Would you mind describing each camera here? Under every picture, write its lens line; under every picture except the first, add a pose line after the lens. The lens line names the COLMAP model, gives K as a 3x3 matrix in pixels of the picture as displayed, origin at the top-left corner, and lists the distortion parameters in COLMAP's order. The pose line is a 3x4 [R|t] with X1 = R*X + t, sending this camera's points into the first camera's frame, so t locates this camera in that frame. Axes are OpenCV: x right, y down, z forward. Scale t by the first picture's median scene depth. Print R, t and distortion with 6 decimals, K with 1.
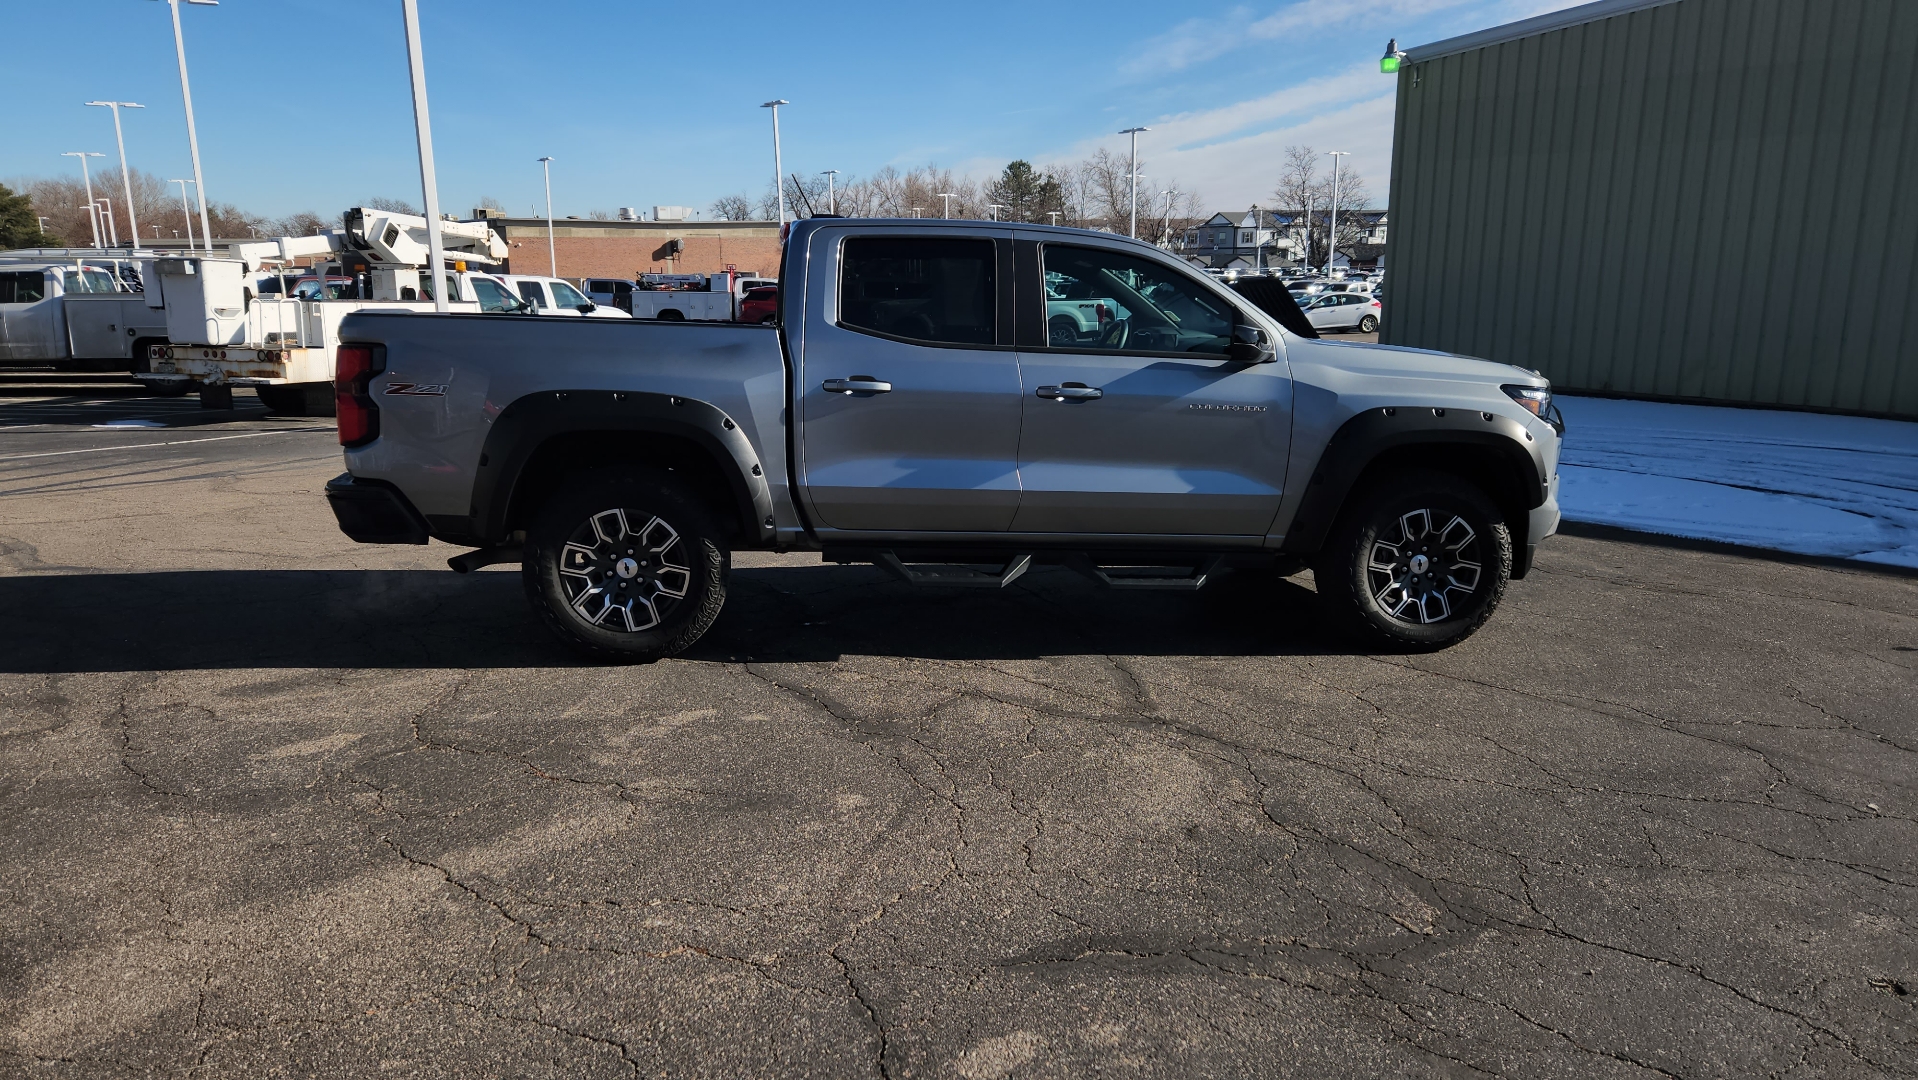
lens RADIAL K [[1275.2, 0, 924.7], [0, 1275.2, 562.4], [0, 0, 1]] dist [0.071732, -0.055796]
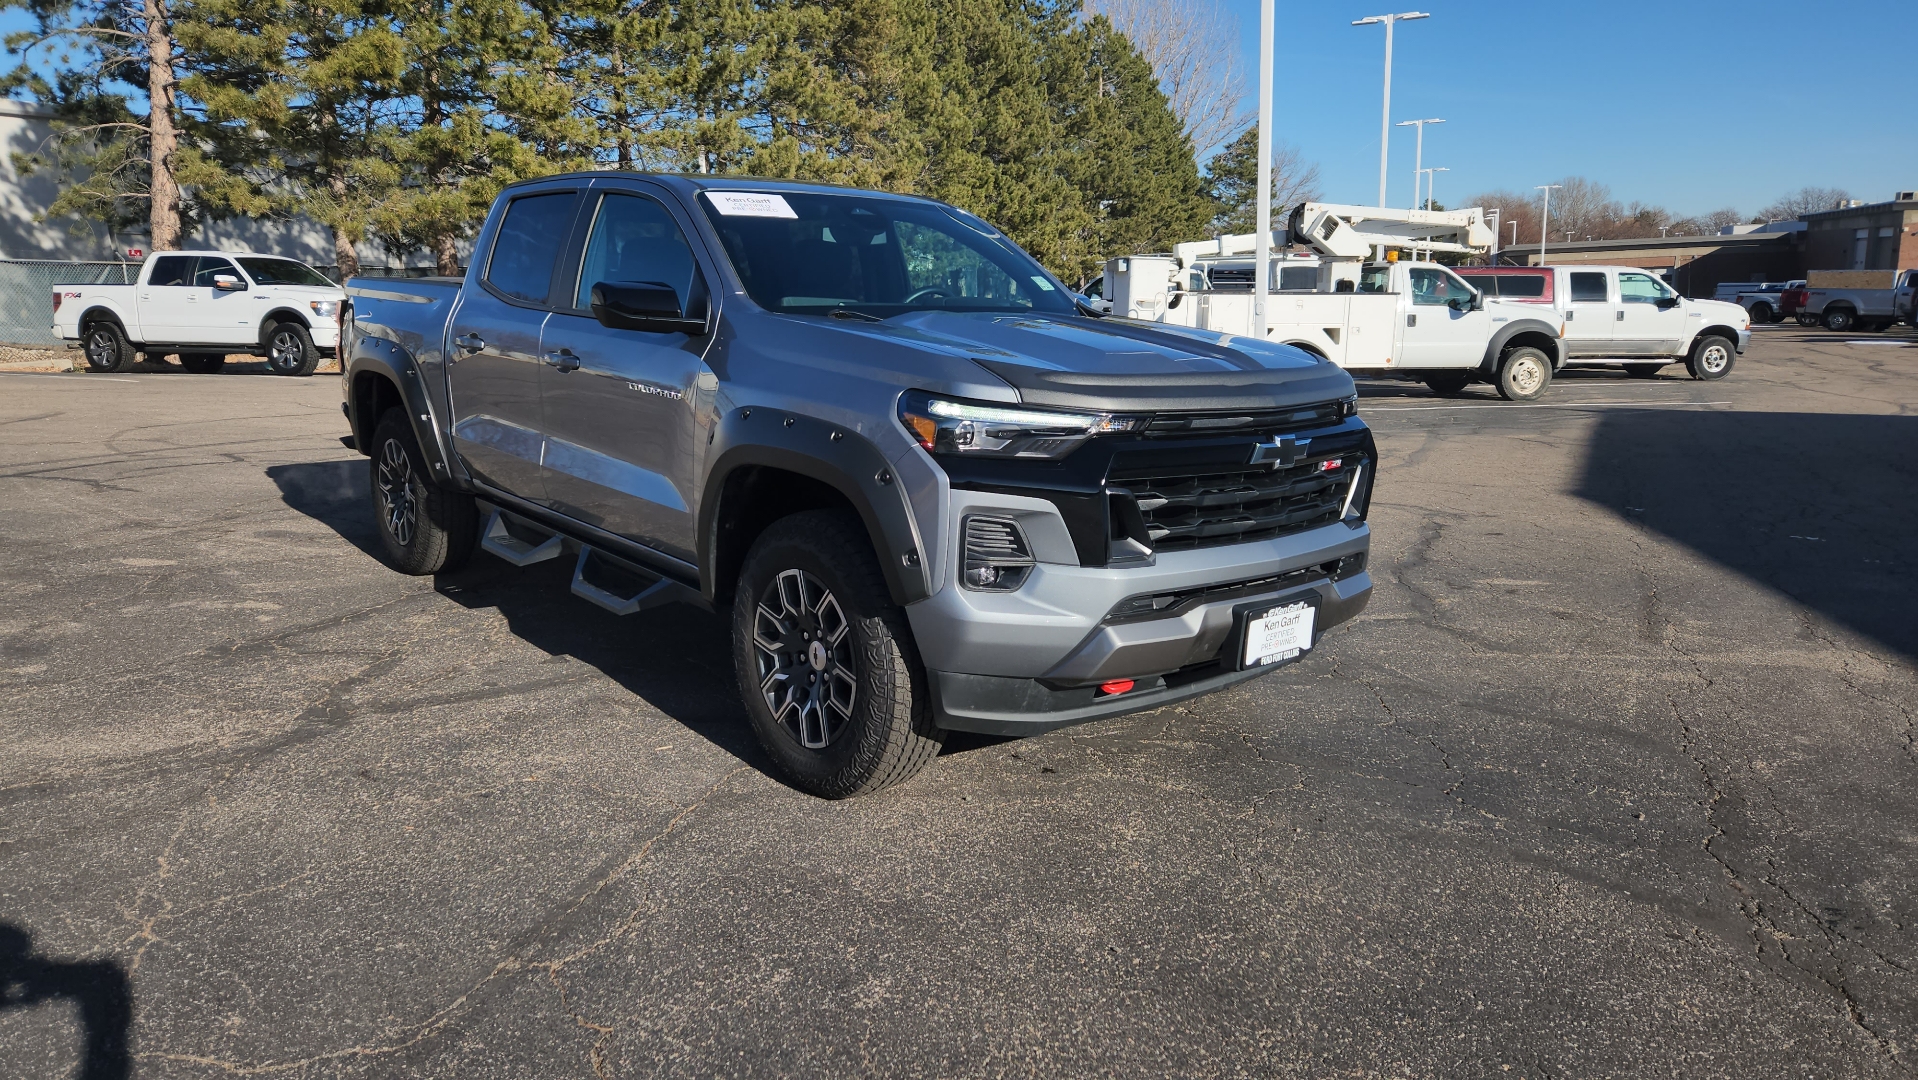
lens RADIAL K [[1274.2, 0, 916.1], [0, 1274.2, 553.1], [0, 0, 1]] dist [0.086128, -0.075450]
pose [[0.540231, 0.166920, -0.824796, 0.953583], [-0.175187, 0.980964, 0.083780, -0.114709], [0.823079, 0.099233, 0.559190, 0.690423]]
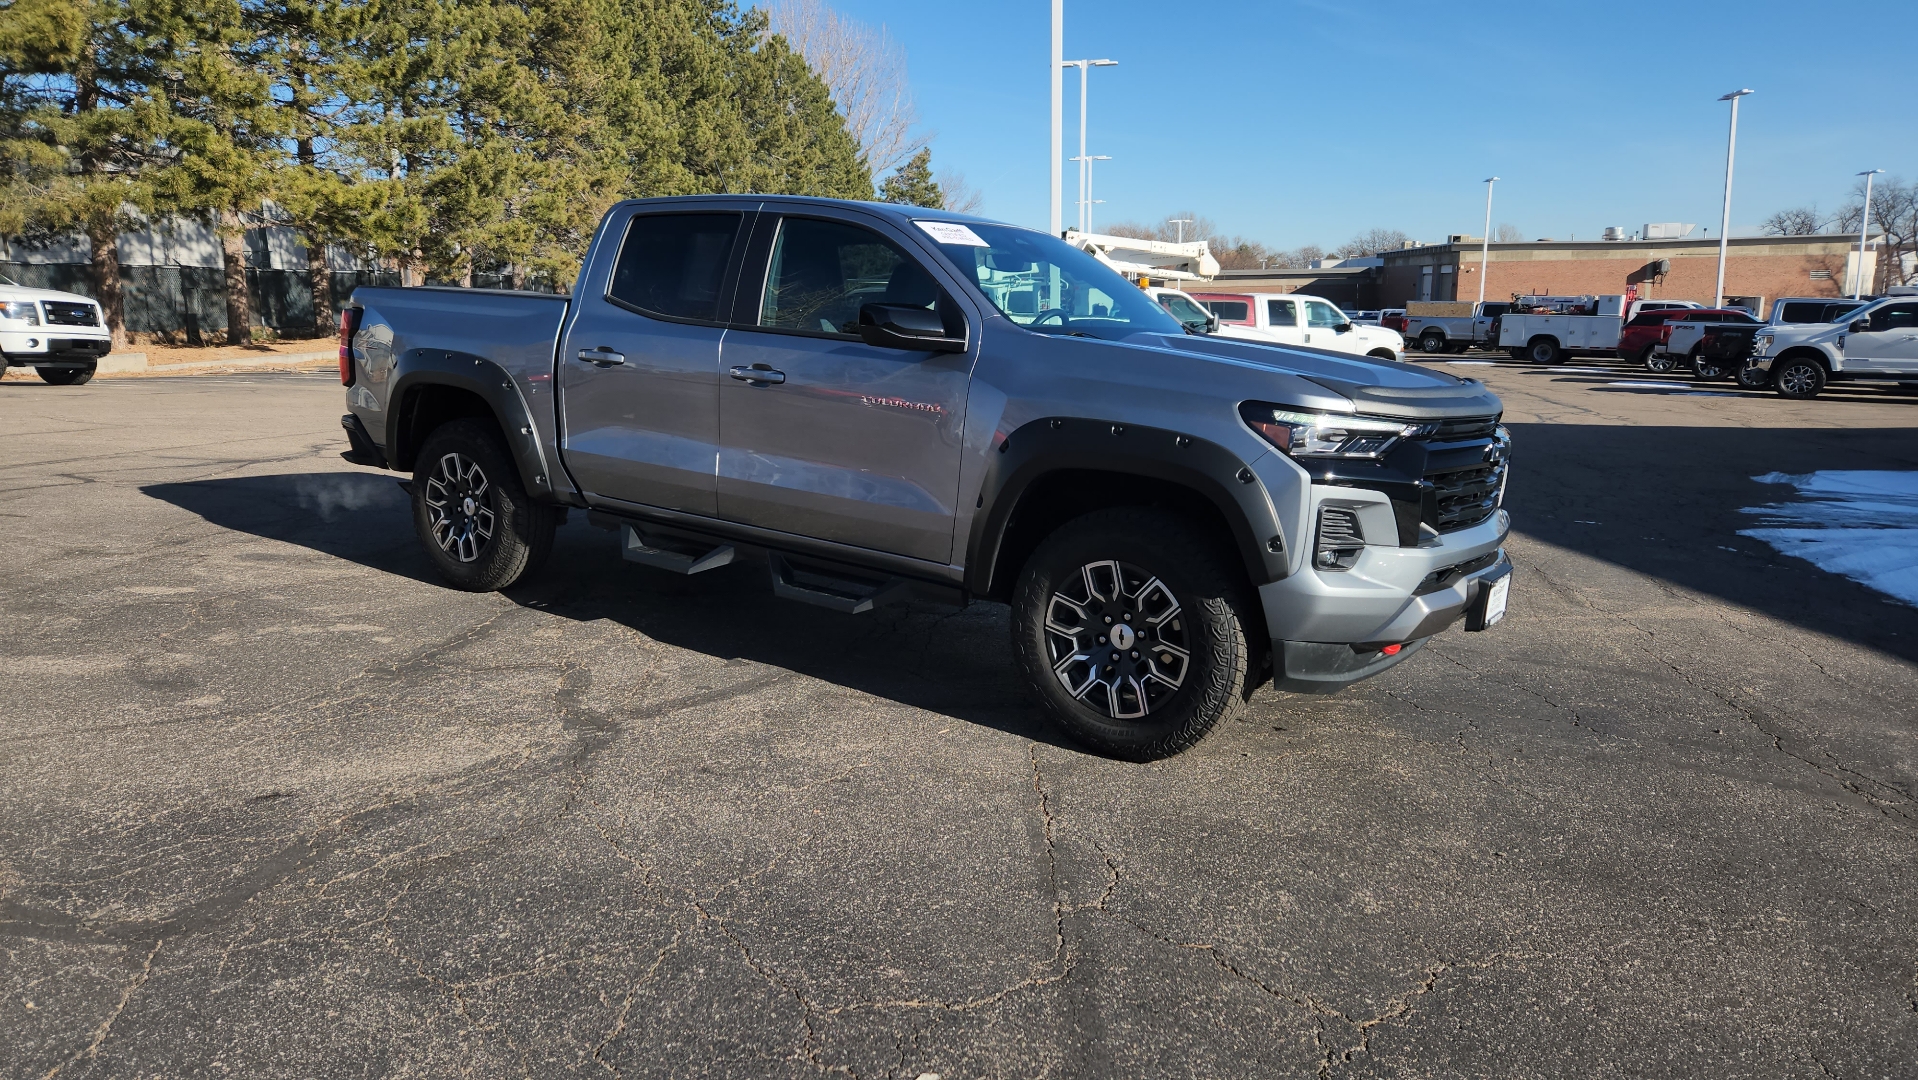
lens RADIAL K [[1277.8, 0, 918.5], [0, 1277.8, 541.0], [0, 0, 1]] dist [0.071176, -0.054936]
pose [[0.737859, 0.132719, -0.661778, 0.790486], [-0.157725, 0.987235, 0.022131, -0.051520], [0.656267, 0.088049, 0.749373, 0.381161]]
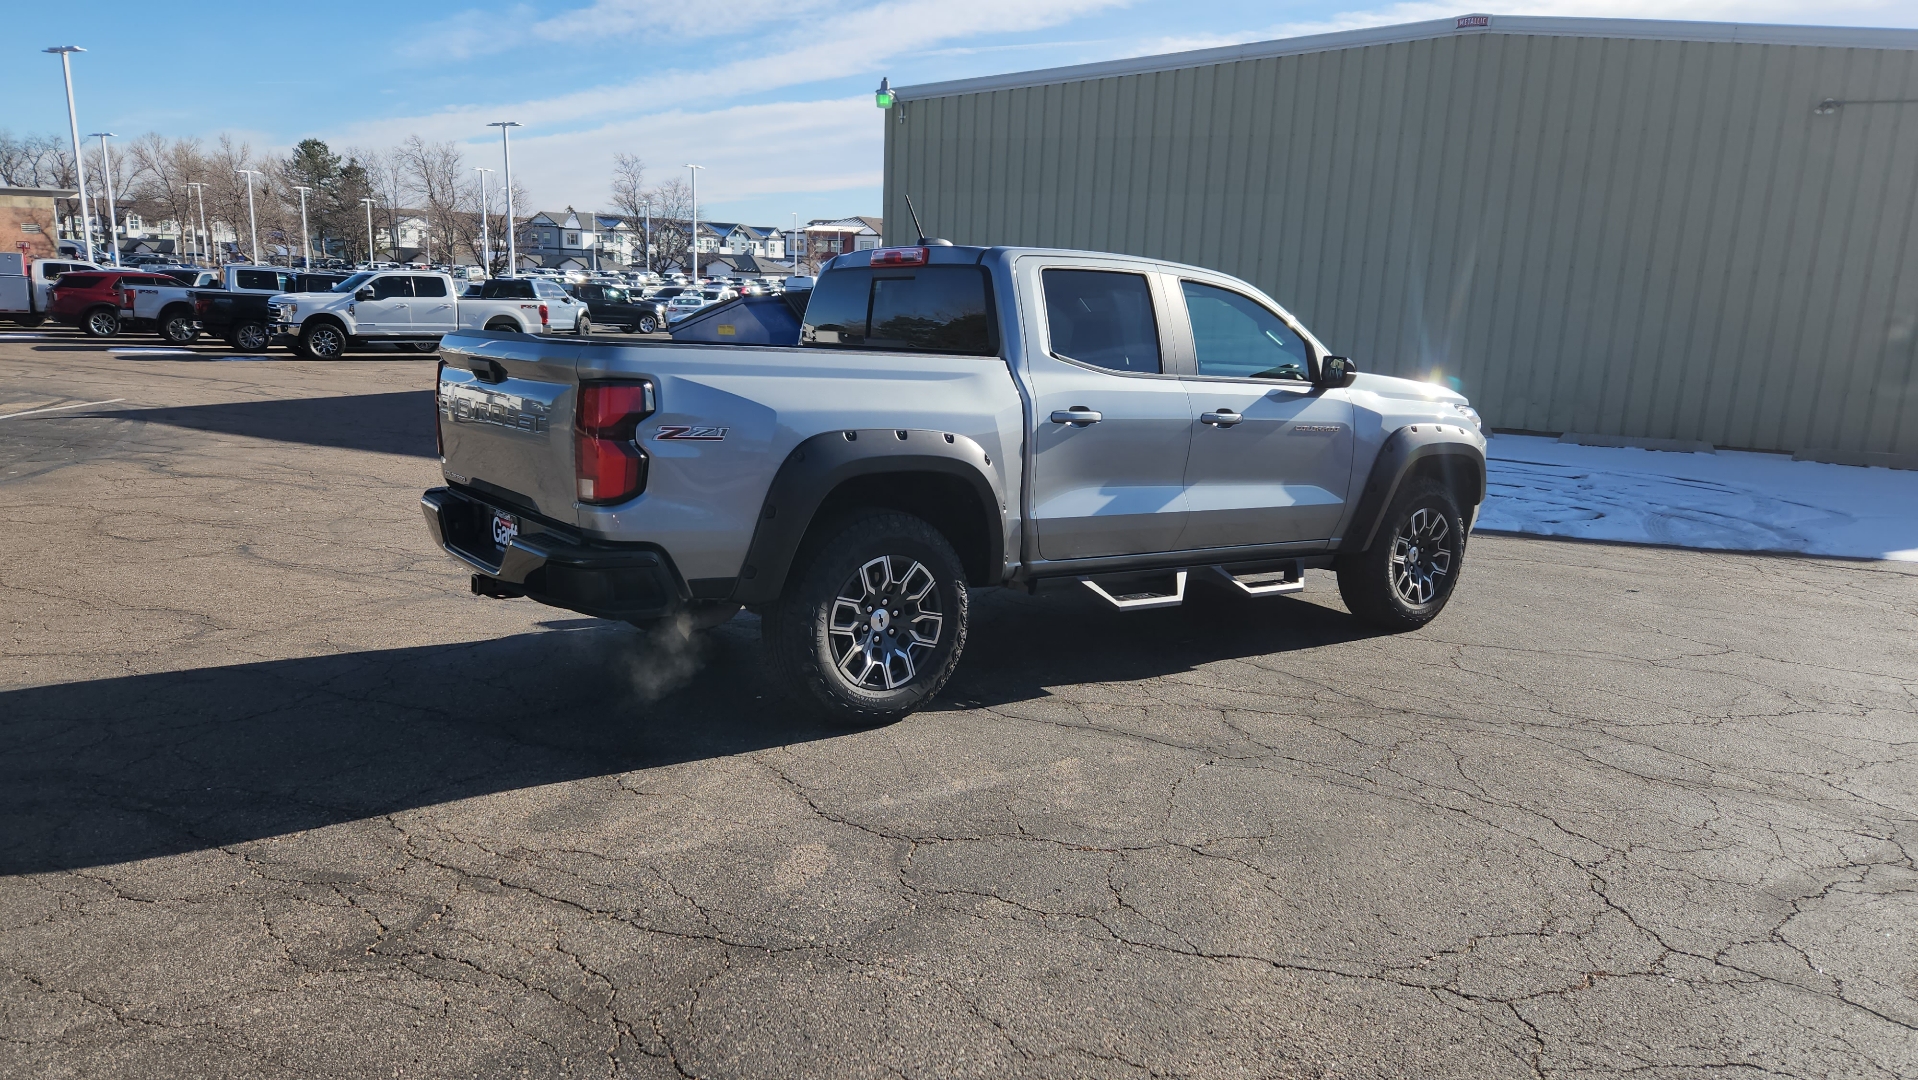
lens RADIAL K [[1277.8, 0, 918.5], [0, 1277.8, 541.0], [0, 0, 1]] dist [0.071176, -0.054936]
pose [[0.870239, -0.066920, 0.488063, -0.616877], [0.075245, 0.997162, 0.002559, -0.049557], [-0.486849, 0.034497, 0.872805, 0.177937]]
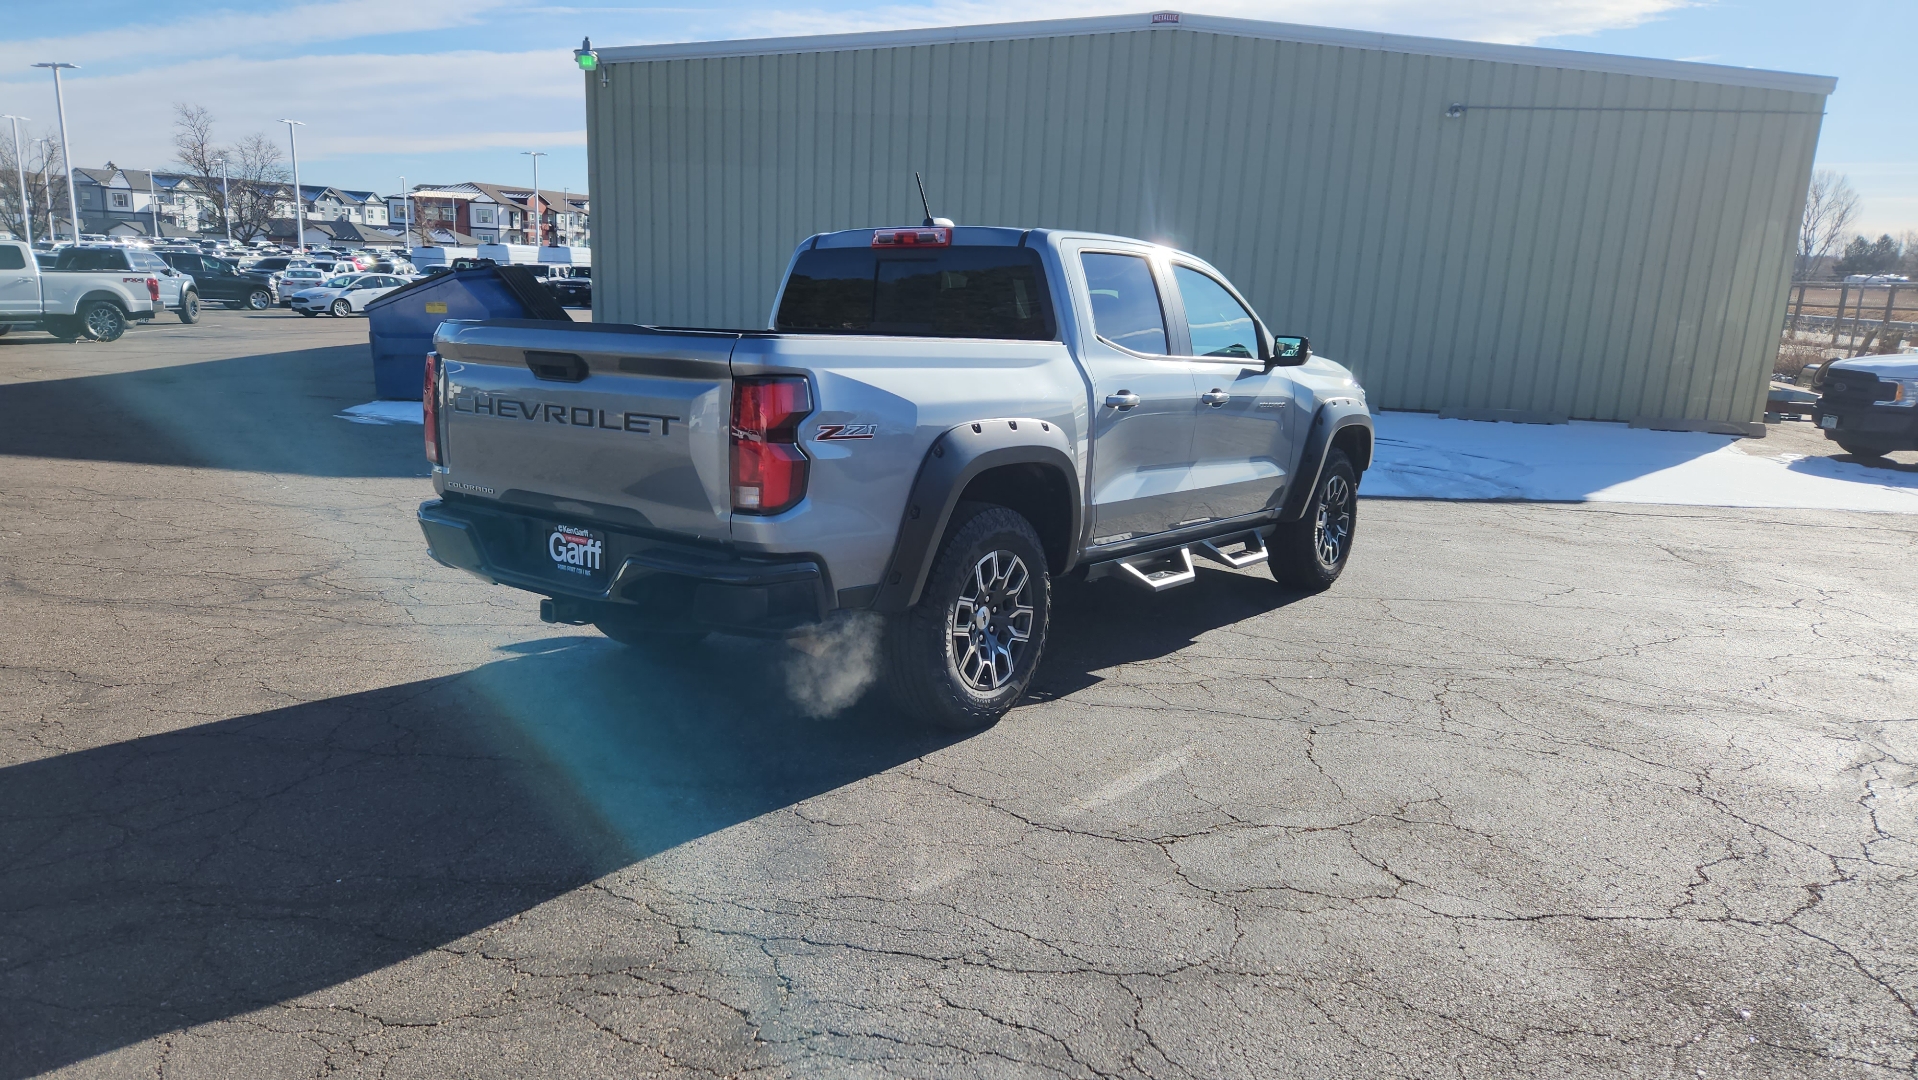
lens RADIAL K [[1277.8, 0, 918.5], [0, 1277.8, 541.0], [0, 0, 1]] dist [0.071176, -0.054936]
pose [[0.695283, -0.121854, 0.708332, -0.836390], [0.122762, 0.991175, 0.050011, -0.092766], [-0.708175, 0.052185, 0.704106, 0.386513]]
